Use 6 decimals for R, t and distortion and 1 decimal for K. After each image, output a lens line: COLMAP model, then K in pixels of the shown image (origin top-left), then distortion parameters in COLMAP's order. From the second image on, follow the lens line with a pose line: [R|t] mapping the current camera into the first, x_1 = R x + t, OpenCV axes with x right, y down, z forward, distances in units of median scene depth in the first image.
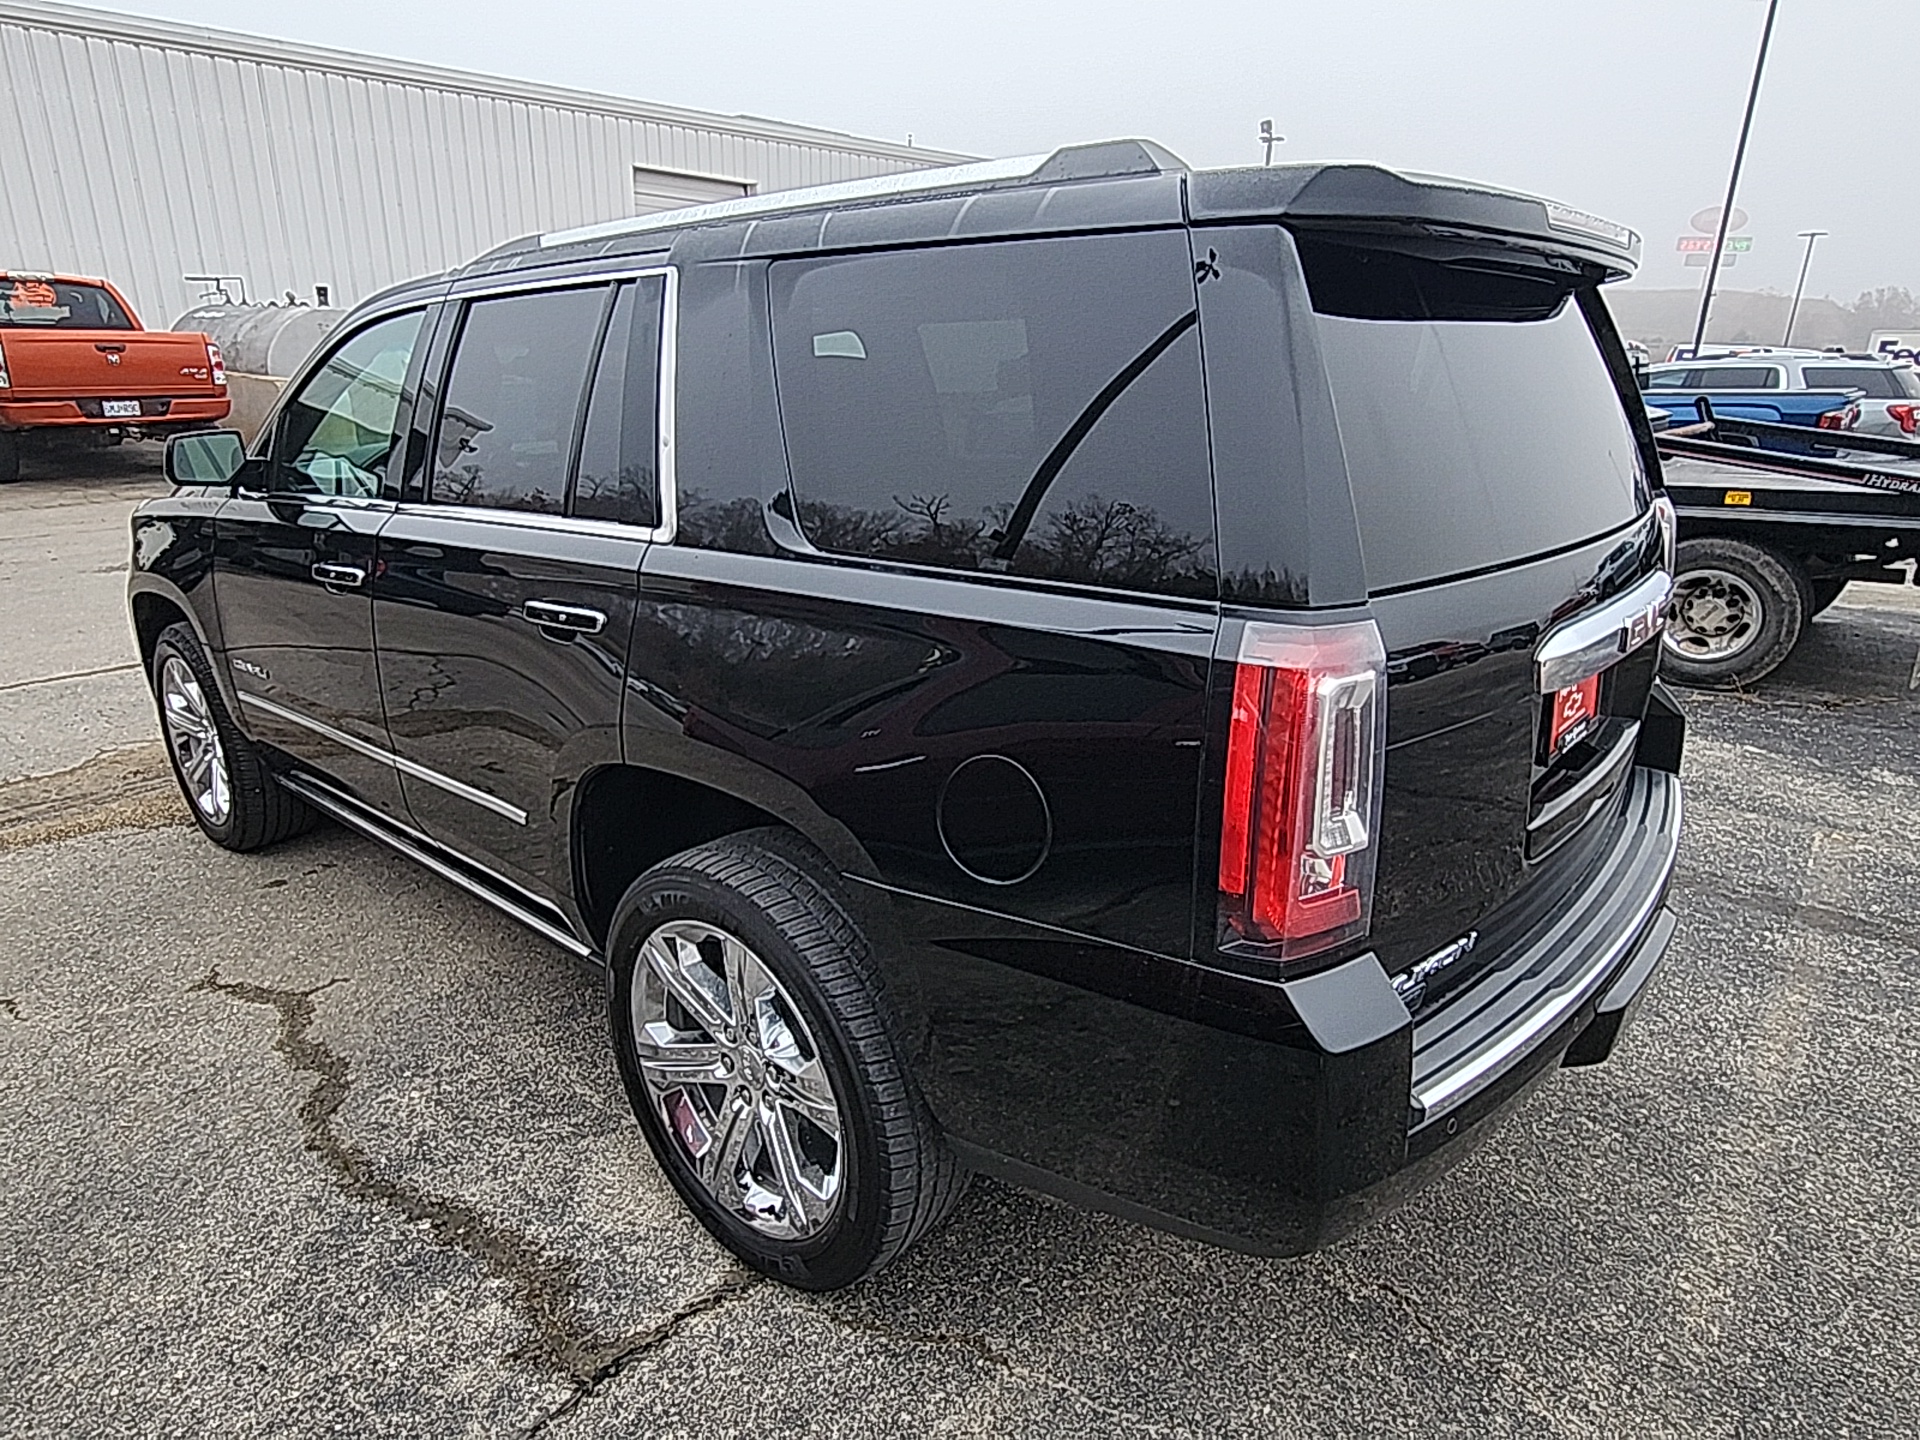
lens RADIAL K [[1163.0, 0, 960.0], [0, 1163.0, 720.0], [0, 0, 1]] dist [0.004721, 0.000442]
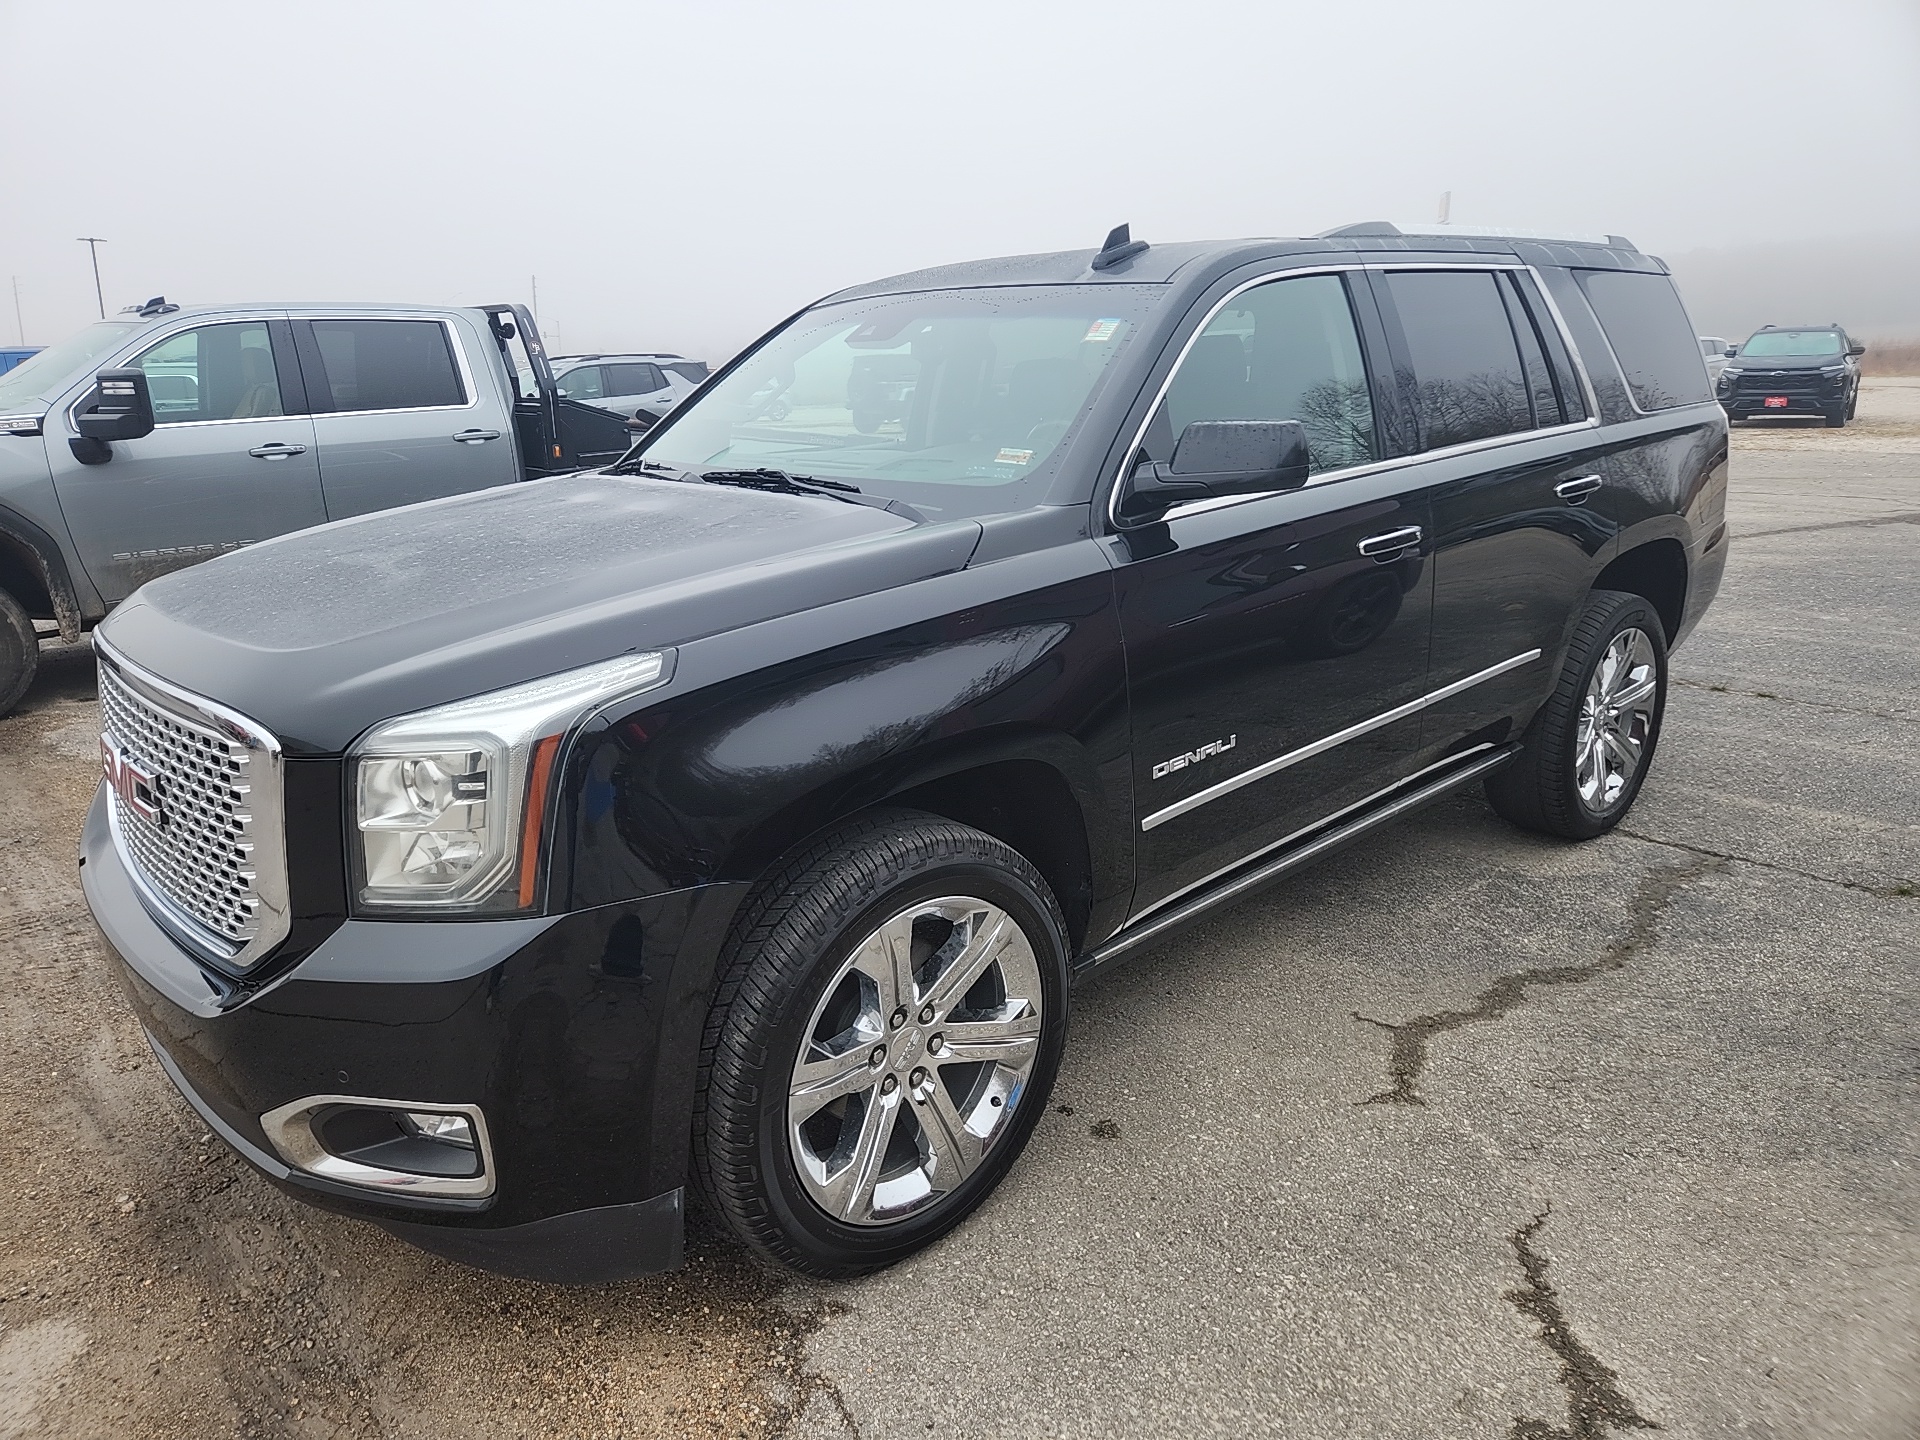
lens RADIAL K [[1278.5, 0, 949.5], [0, 1278.5, 701.3], [0, 0, 1]] dist [0.028479, -0.002493]
pose [[0.102288, -0.260643, 0.960001, -1.668066], [0.315401, 0.923768, 0.217199, -0.358001], [-0.943430, 0.280568, 0.176697, 1.218940]]
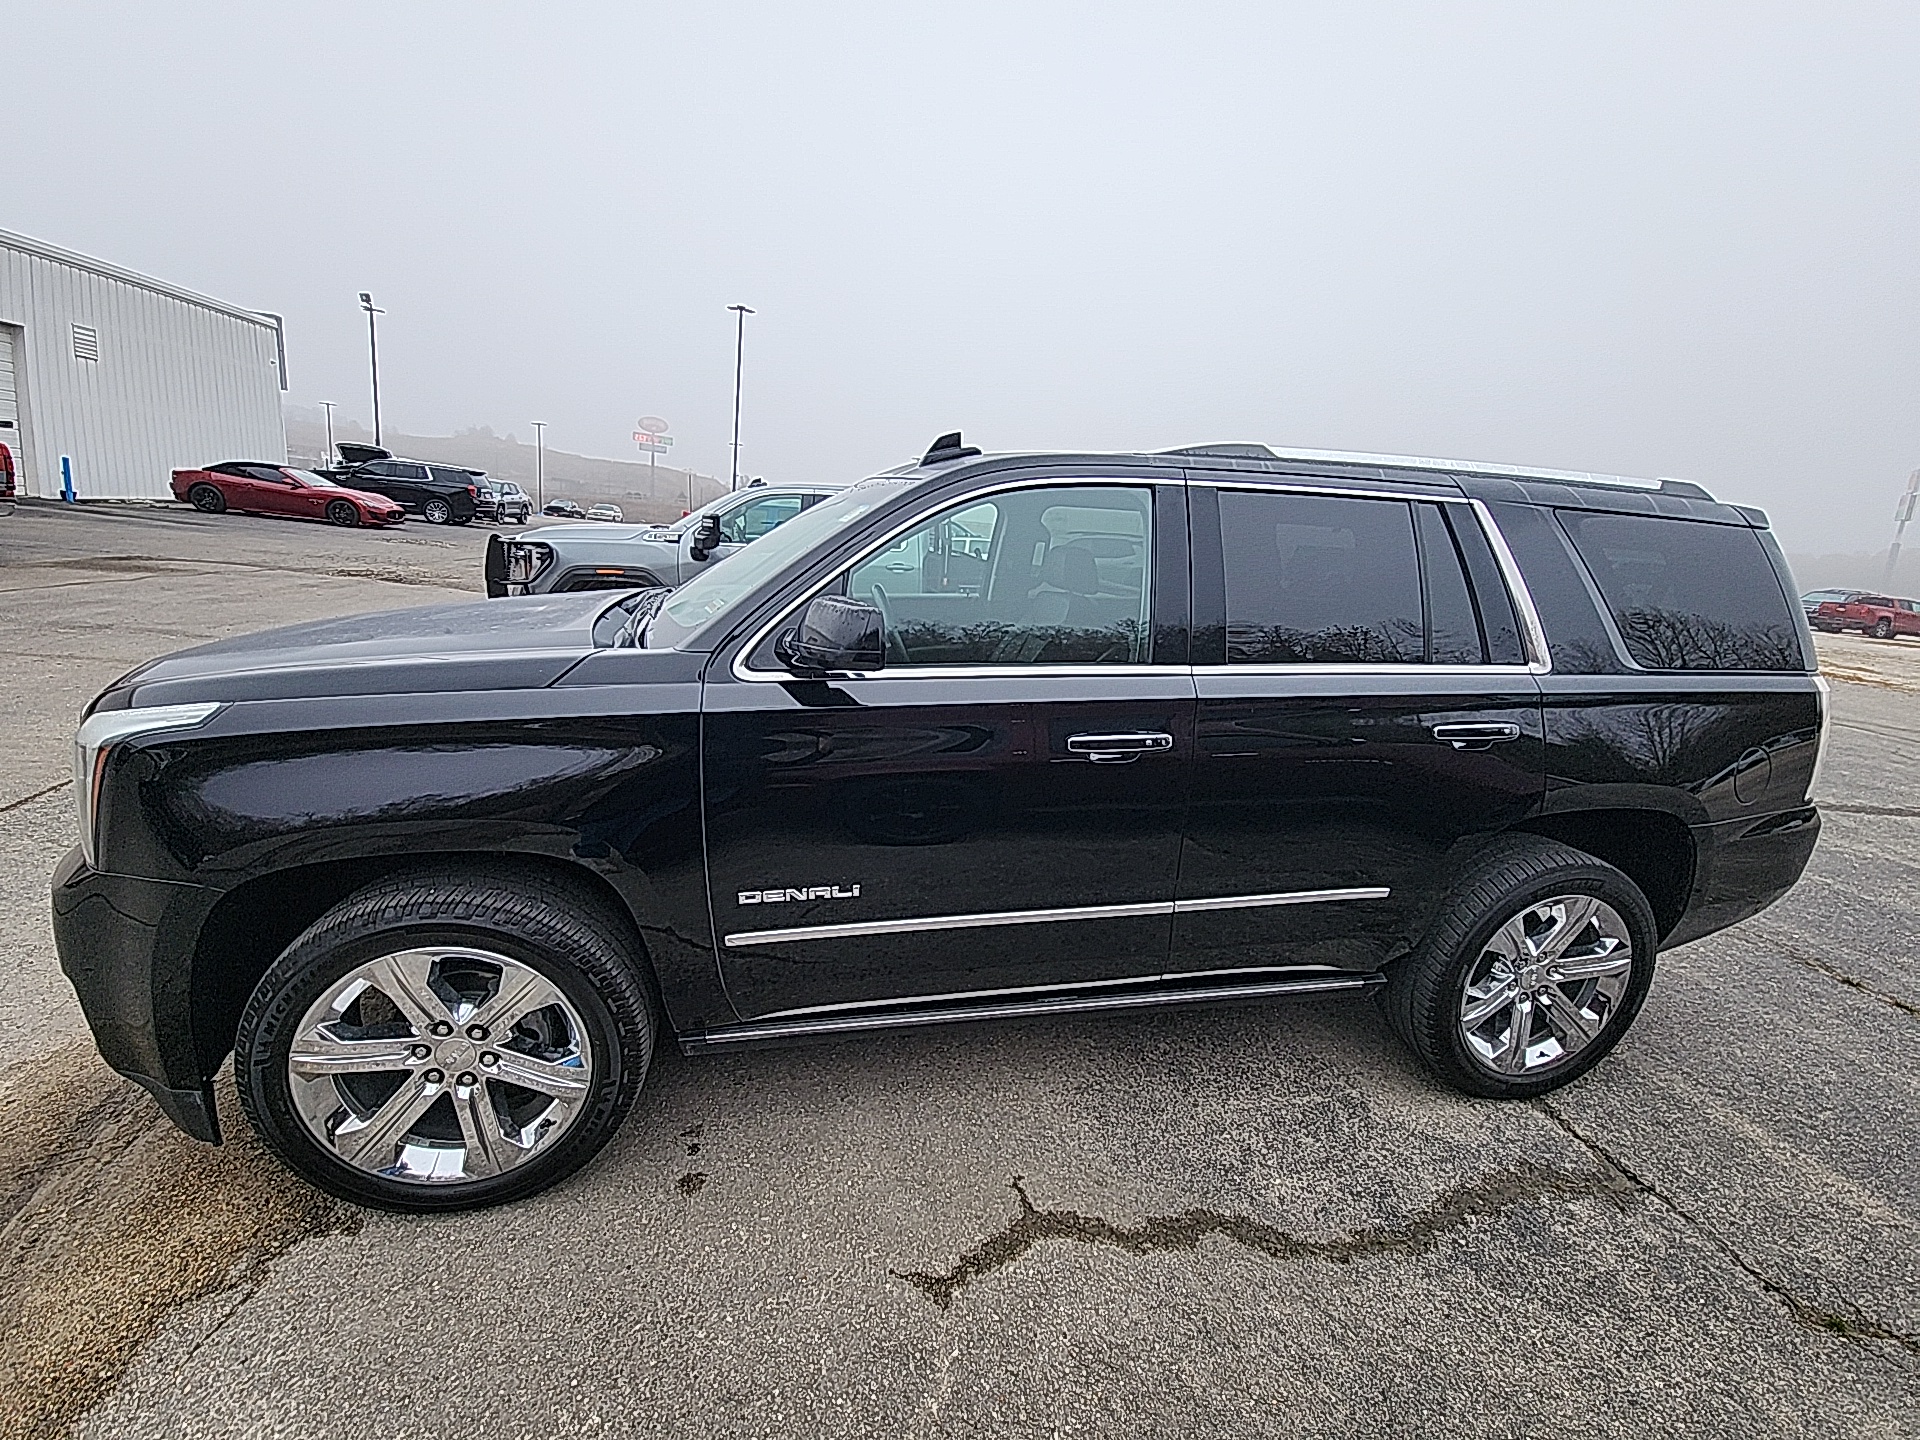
lens RADIAL K [[777.6, 0, 949.4], [0, 777.6, 708.2], [0, 0, 1]] dist [0.020151, -0.014137]
pose [[0.586267, -0.143147, 0.797371, -1.164152], [0.172303, 0.983778, 0.049925, -0.217804], [-0.791582, 0.108120, 0.601421, 0.724570]]
